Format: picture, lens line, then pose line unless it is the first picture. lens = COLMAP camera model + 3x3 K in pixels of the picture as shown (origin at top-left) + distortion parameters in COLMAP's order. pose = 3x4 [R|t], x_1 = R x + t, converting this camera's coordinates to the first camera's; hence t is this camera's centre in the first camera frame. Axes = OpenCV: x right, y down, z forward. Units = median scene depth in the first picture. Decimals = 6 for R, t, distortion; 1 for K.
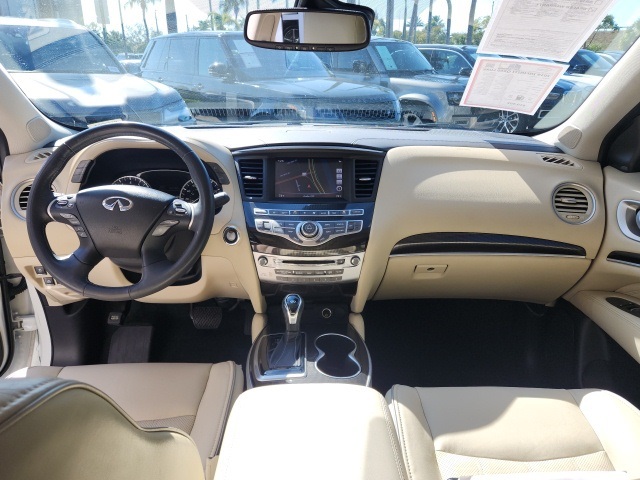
lens RADIAL K [[489.5, 0, 323.1], [0, 489.5, 238.5], [0, 0, 1]] dist [0.077290, -0.071379]
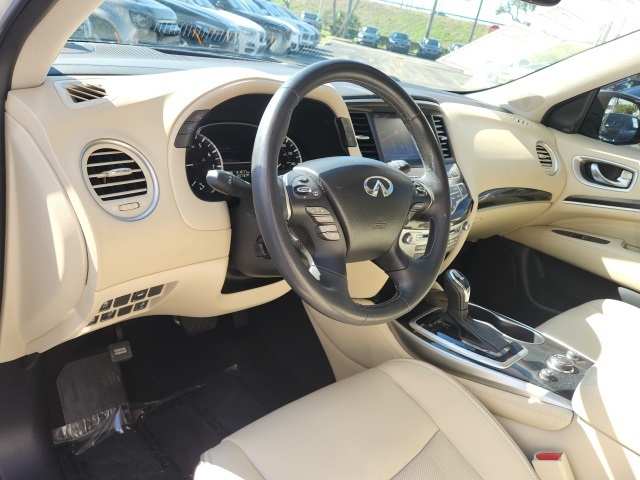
lens RADIAL K [[489.5, 0, 317.9], [0, 489.5, 242.2], [0, 0, 1]] dist [0.077290, -0.071379]
pose [[0.758739, -0.133711, 0.637524, -0.759881], [0.041286, 0.986609, 0.157790, -0.086077], [-0.650085, -0.093401, 0.754099, 0.429280]]
